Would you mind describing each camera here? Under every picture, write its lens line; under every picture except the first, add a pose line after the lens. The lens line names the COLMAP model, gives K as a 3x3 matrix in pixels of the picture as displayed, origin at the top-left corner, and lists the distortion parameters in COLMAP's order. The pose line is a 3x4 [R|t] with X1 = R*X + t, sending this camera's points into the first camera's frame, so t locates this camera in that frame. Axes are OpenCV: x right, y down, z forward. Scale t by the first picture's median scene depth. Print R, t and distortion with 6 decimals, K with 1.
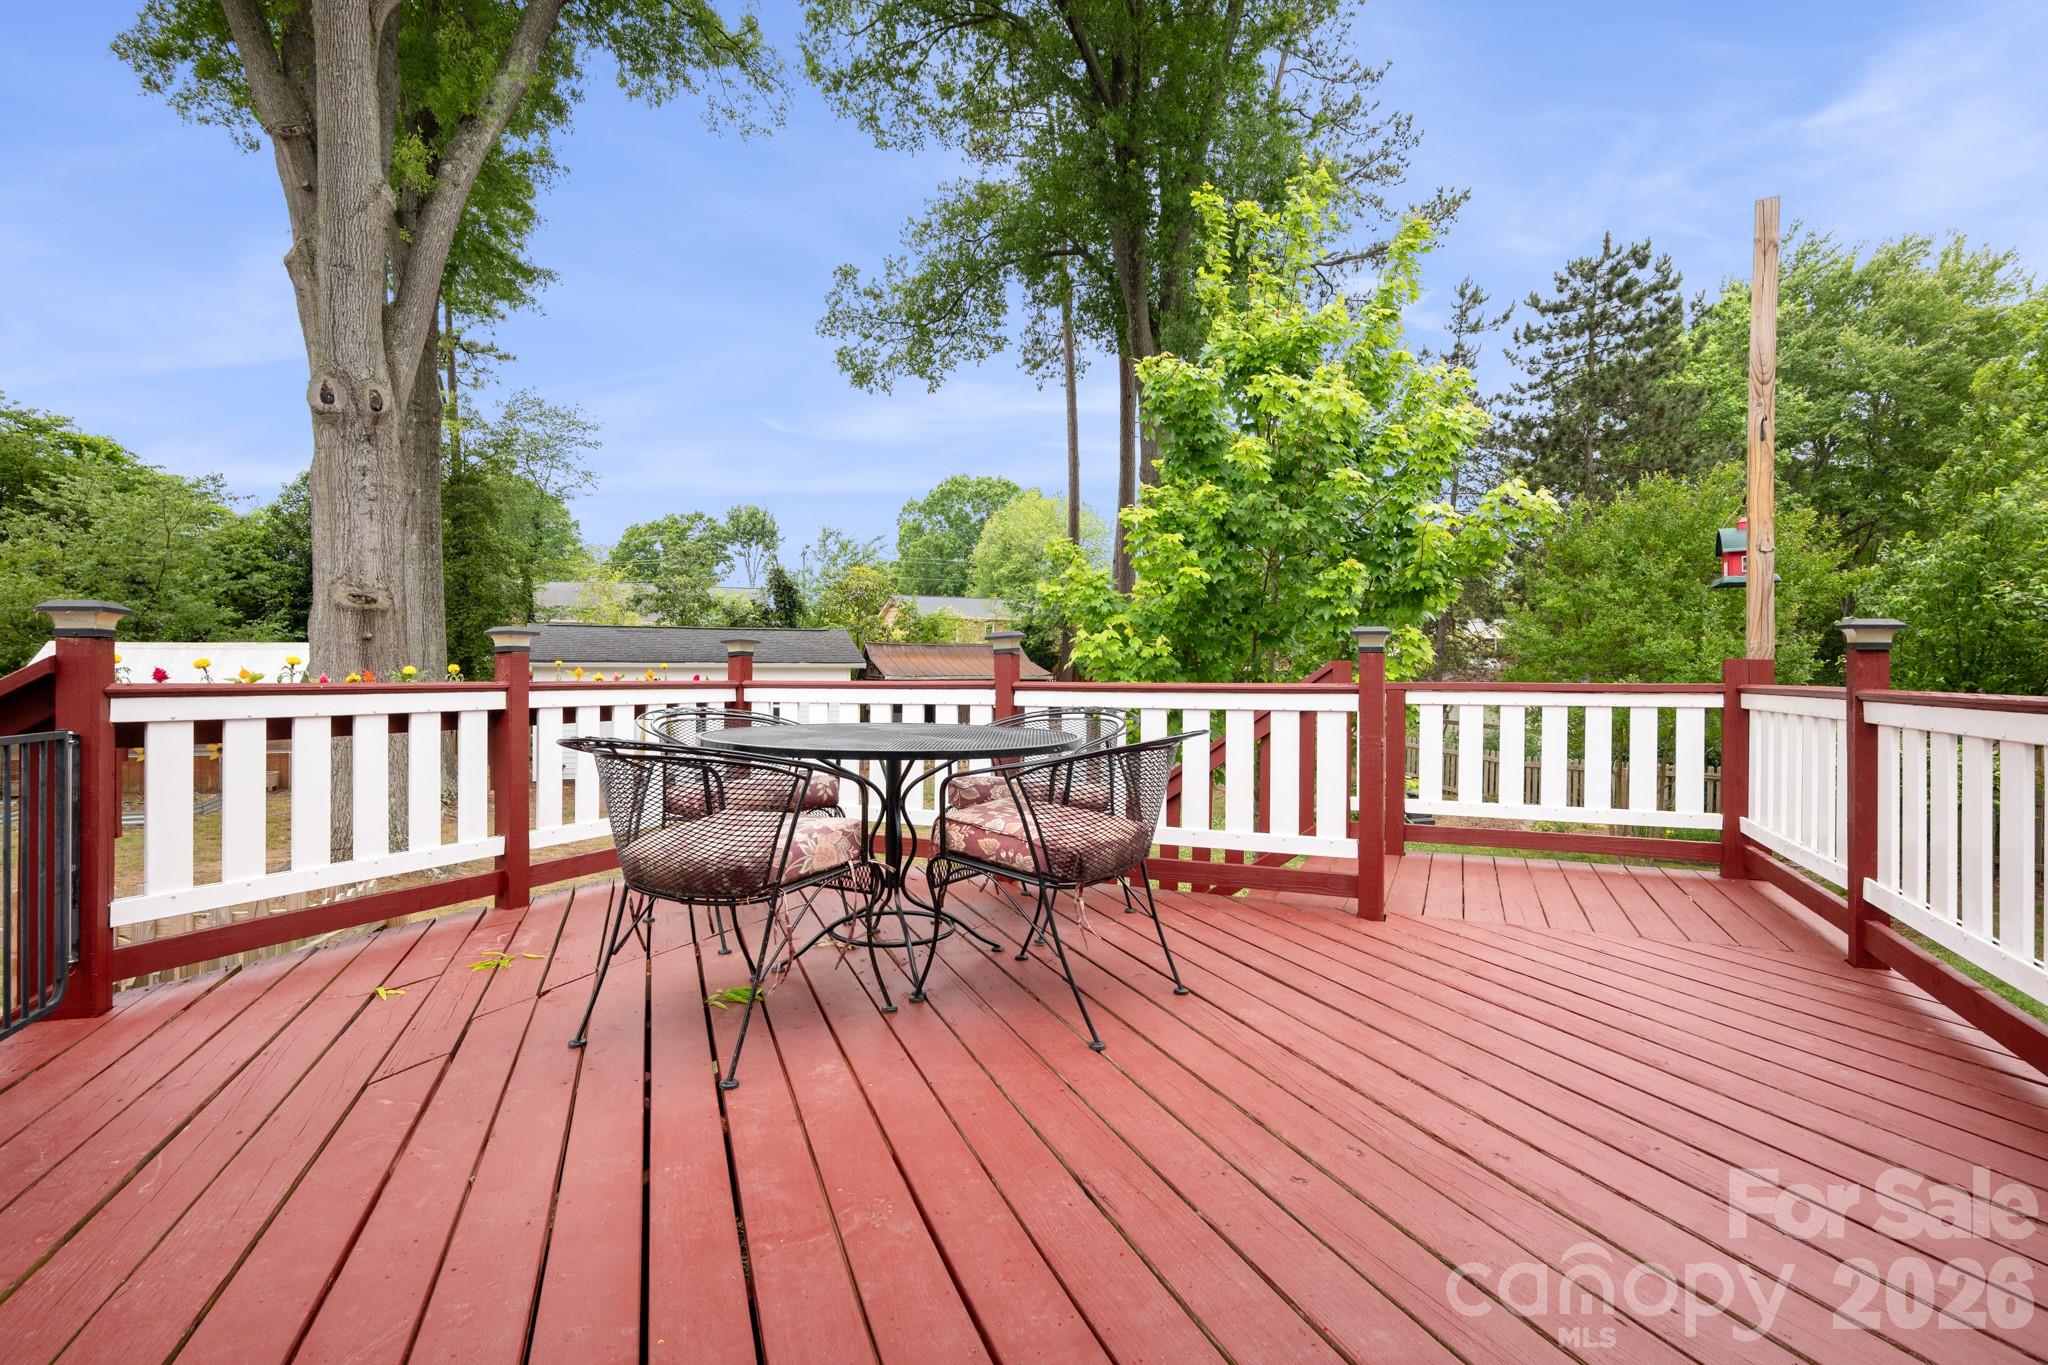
lens RADIAL K [[960.9, 0, 1023.1], [0, 960.9, 670.5], [0, 0, 1]] dist [-0.004722, -0.000108]
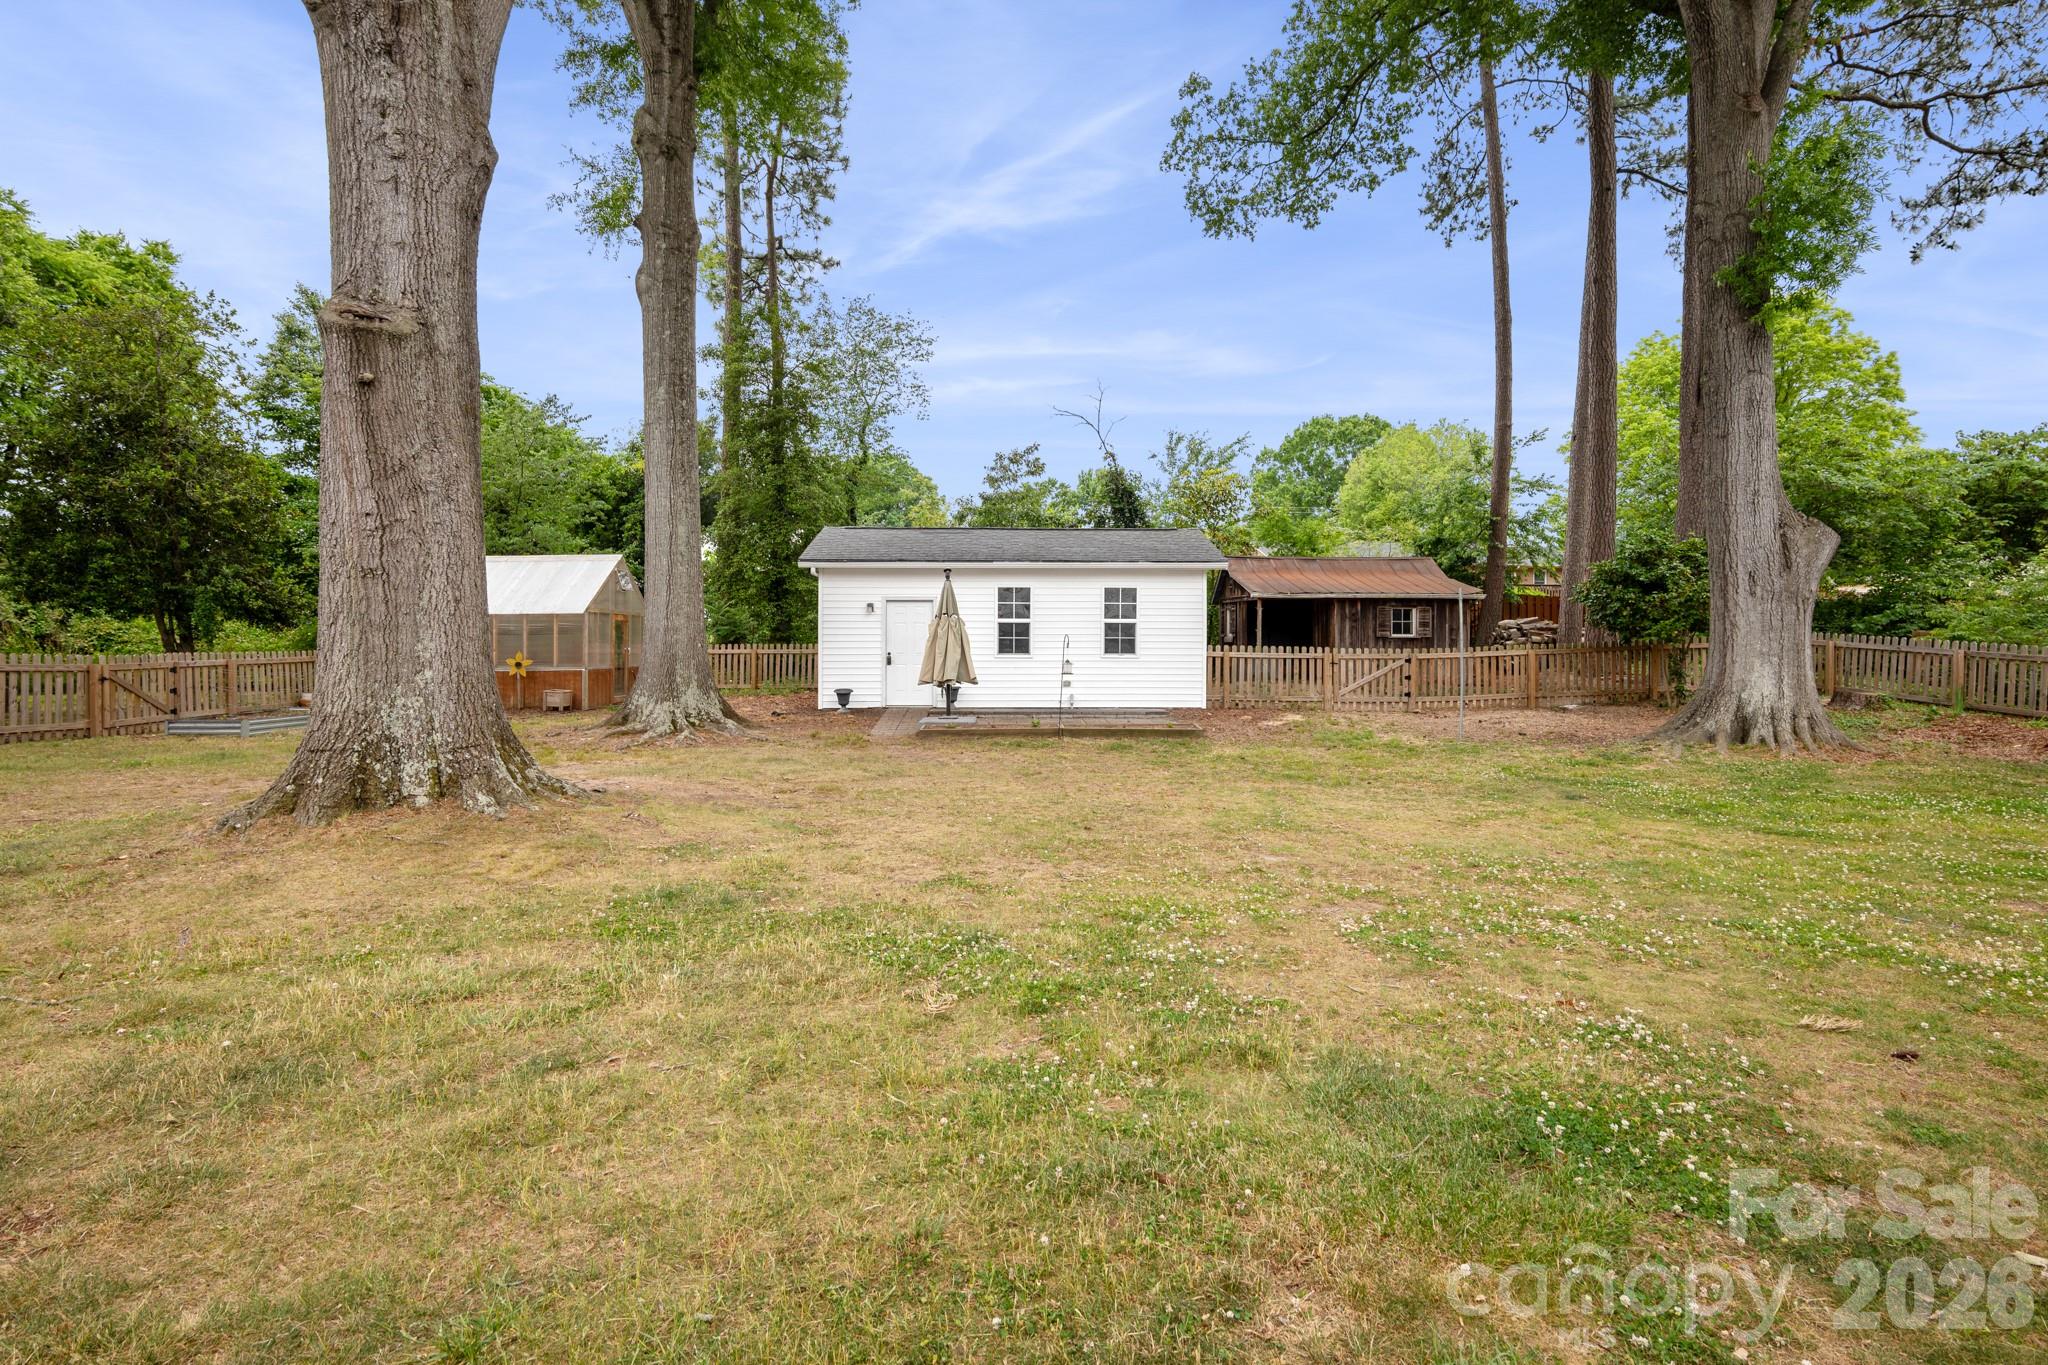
lens RADIAL K [[960.9, 0, 1021.6], [0, 960.9, 648.8], [0, 0, 1]] dist [-0.004722, -0.000108]
pose [[0.935458, -0.000657, -0.353439, -0.038848], [0.003605, 0.999964, 0.007680, 0.038850], [0.353421, -0.008459, 0.935426, 0.193869]]
